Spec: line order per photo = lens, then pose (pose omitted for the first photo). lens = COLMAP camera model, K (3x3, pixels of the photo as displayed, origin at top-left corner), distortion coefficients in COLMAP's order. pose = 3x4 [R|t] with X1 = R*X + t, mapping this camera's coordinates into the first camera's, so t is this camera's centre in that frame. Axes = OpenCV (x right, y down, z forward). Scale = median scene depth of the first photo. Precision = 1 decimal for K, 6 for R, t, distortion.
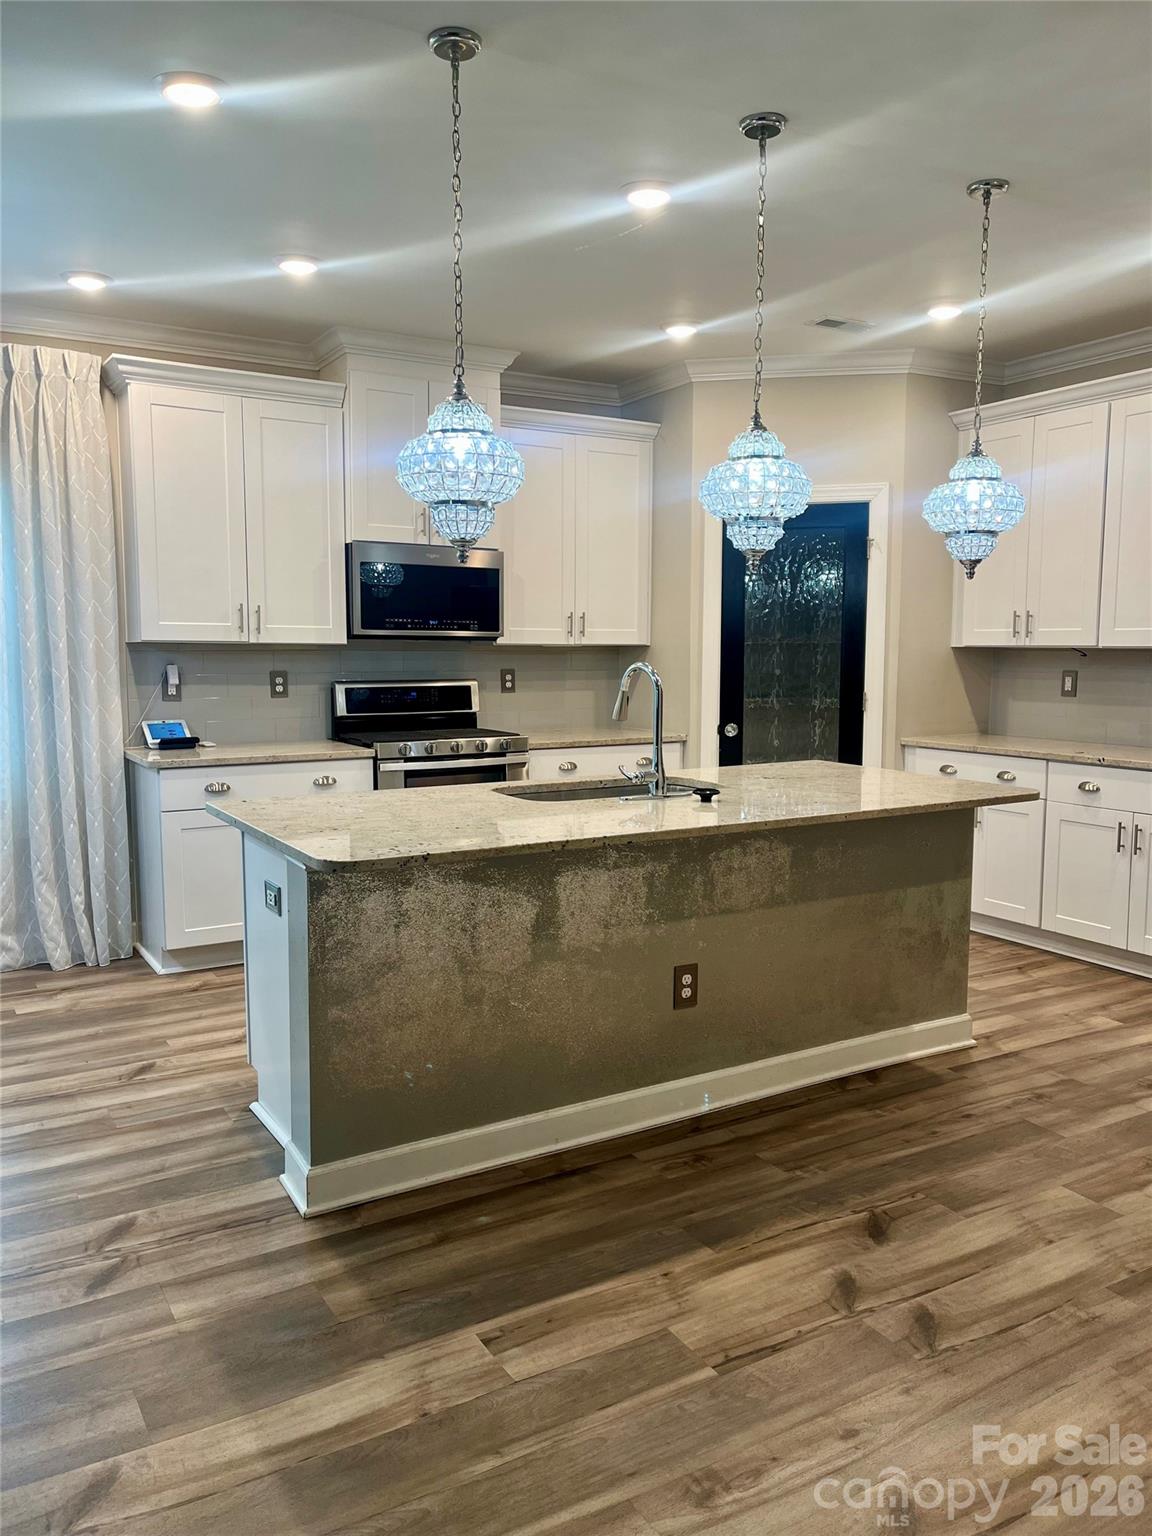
lens RADIAL K [[1163.4, 0, 582.9], [0, 1163.4, 768.8], [0, 0, 1]] dist [0.061783, -0.075415]
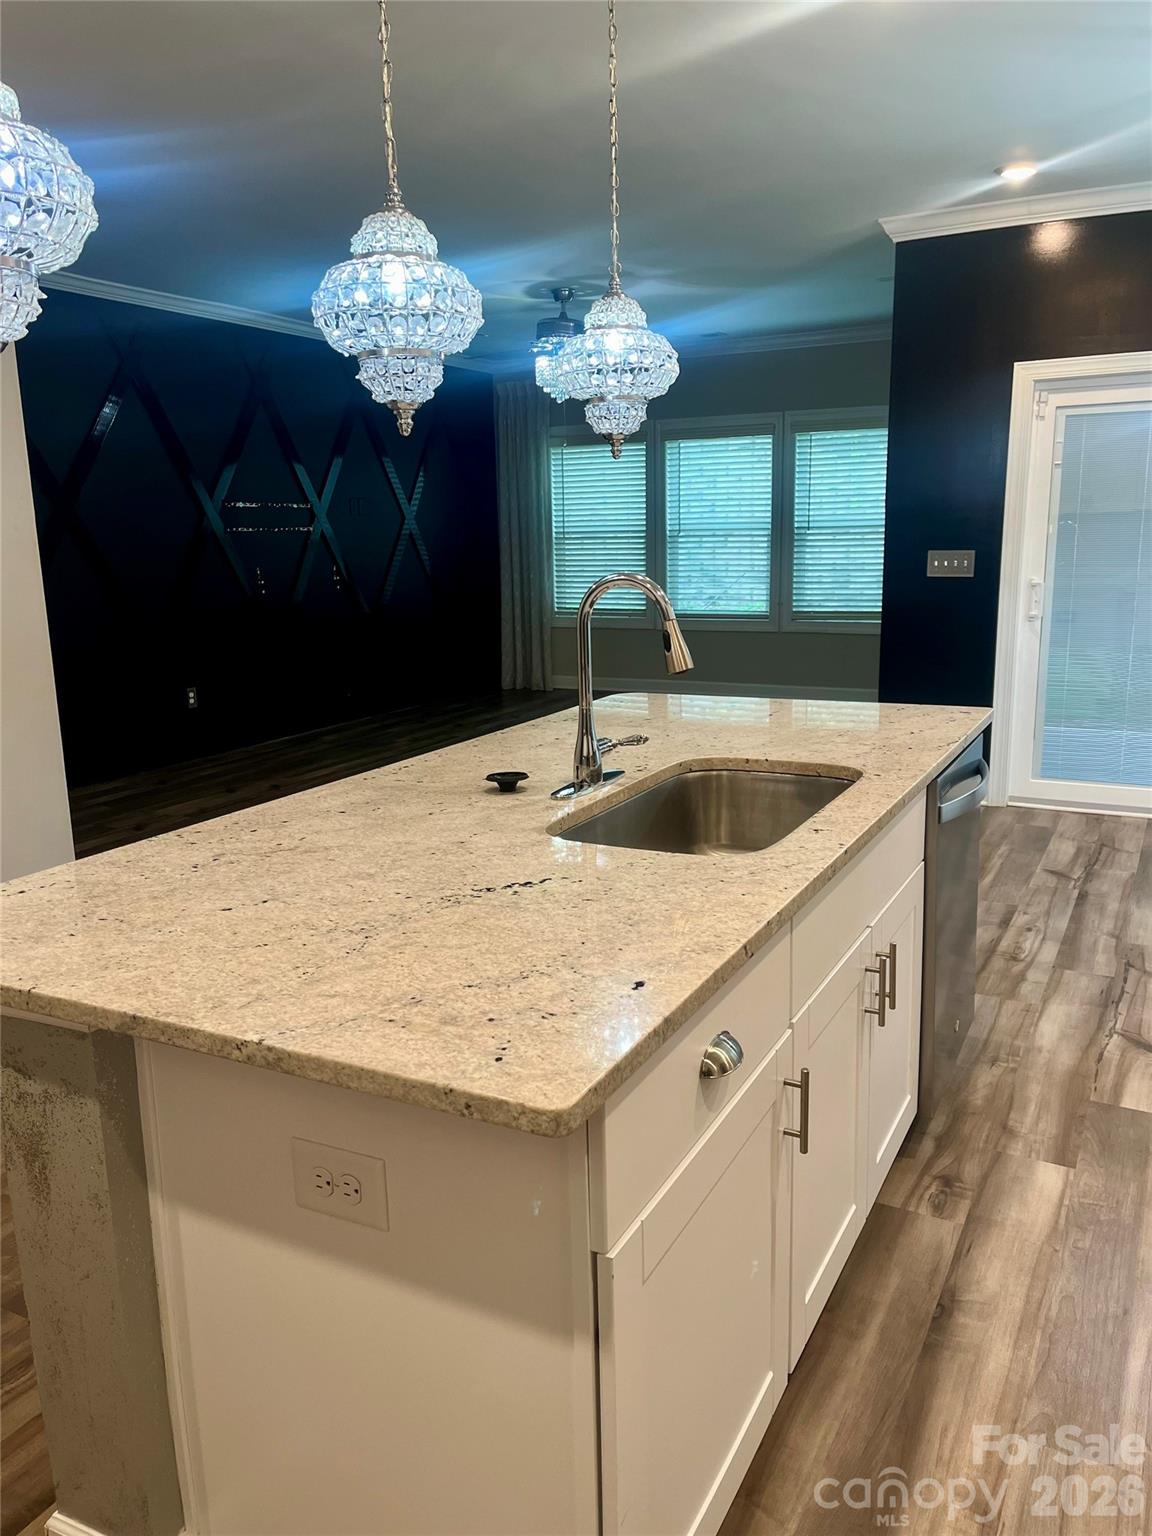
lens RADIAL K [[1163.4, 0, 582.9], [0, 1163.4, 768.8], [0, 0, 1]] dist [0.061783, -0.075415]
pose [[-0.853703, 0.122431, -0.506163, 0.280871], [-0.036566, 0.955479, 0.292785, -0.124052], [0.519474, 0.268460, -0.811219, 1.100252]]
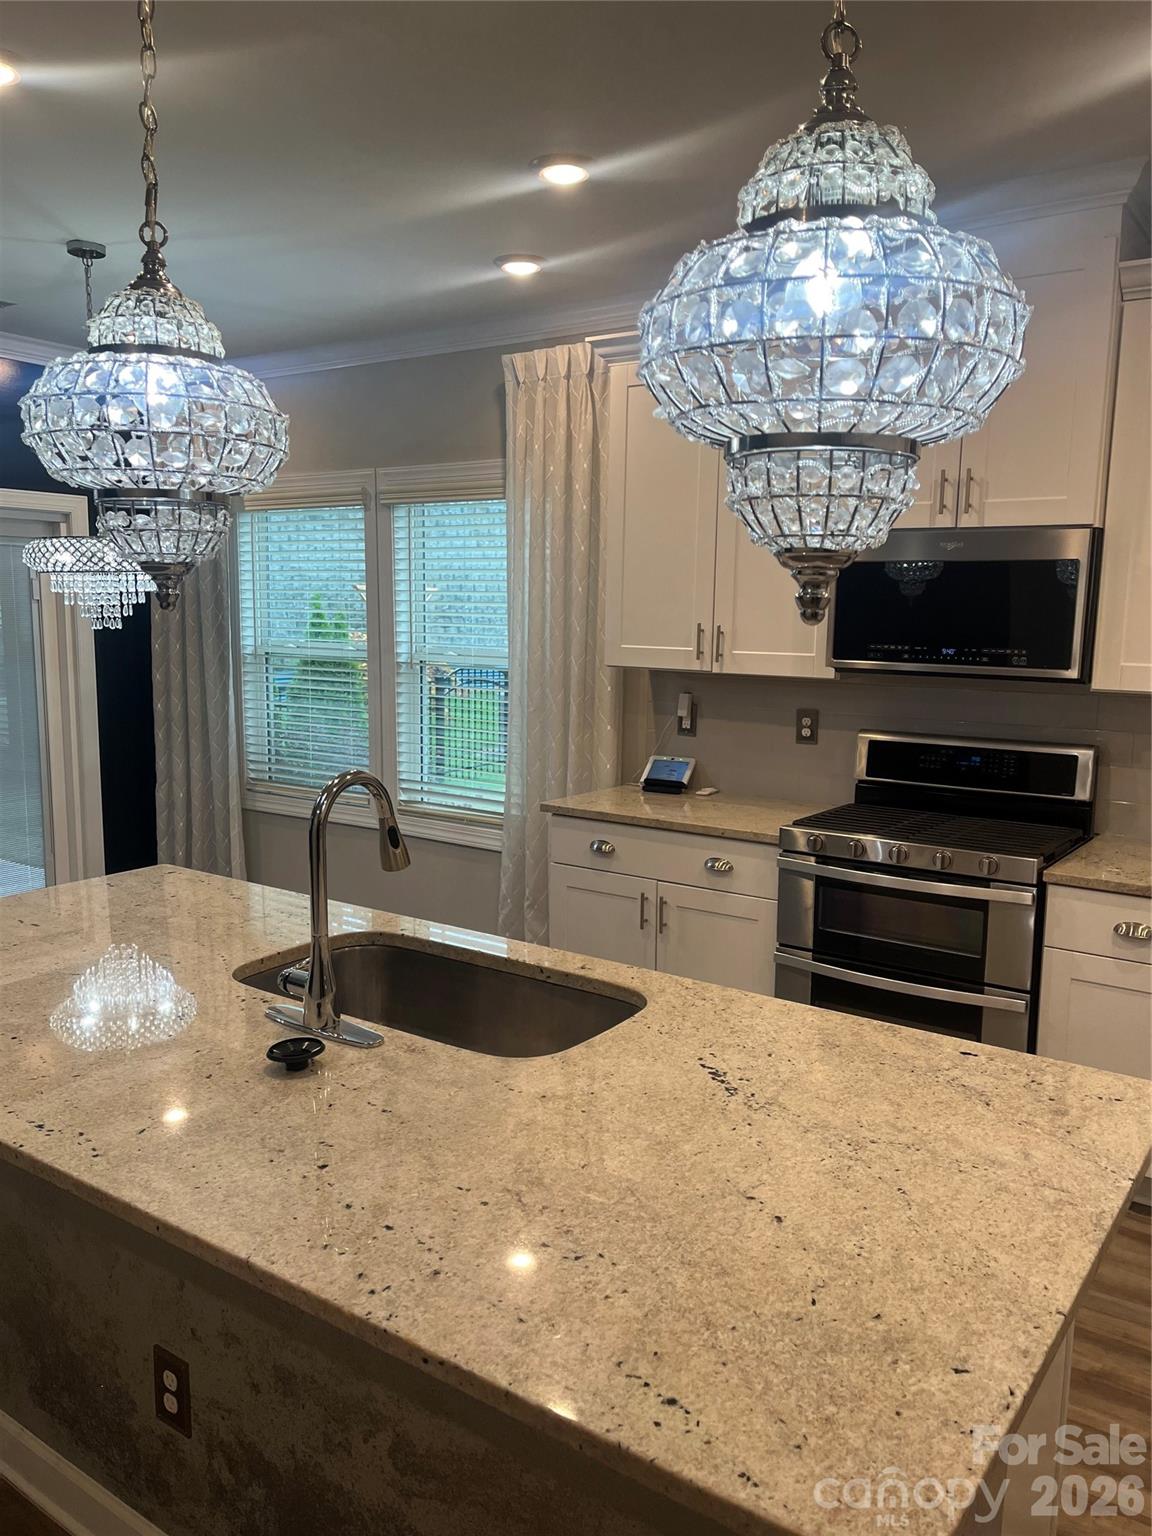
lens RADIAL K [[1163.4, 0, 582.9], [0, 1163.4, 768.8], [0, 0, 1]] dist [0.061783, -0.075415]
pose [[0.402840, 0.128705, -0.906176, 0.418941], [-0.112159, 0.989544, 0.090685, -0.111256], [0.908372, 0.065104, 0.413063, 0.640664]]
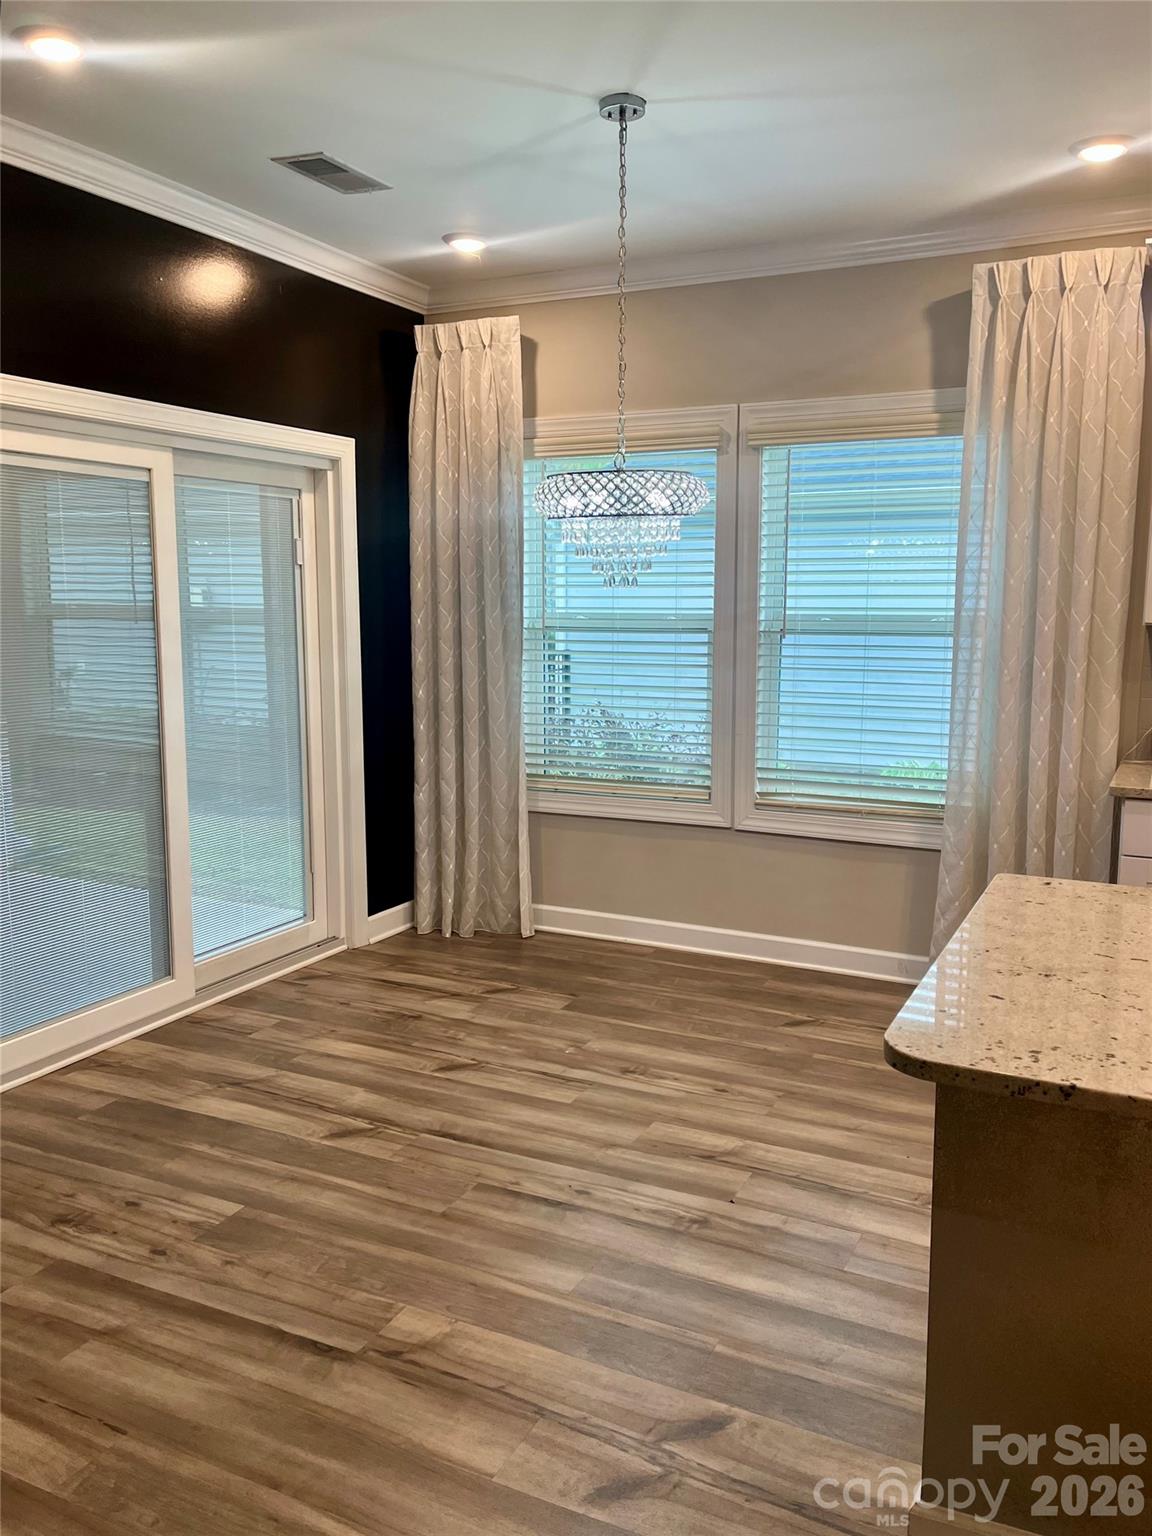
lens RADIAL K [[1223.0, 0, 586.2], [0, 1223.0, 767.2], [0, 0, 1]] dist [0.063592, -0.054151]
pose [[0.539994, 0.118197, -0.833328, 0.102876], [-0.092880, 0.992412, 0.080575, -0.049420], [0.836528, 0.033889, 0.546875, 0.274223]]
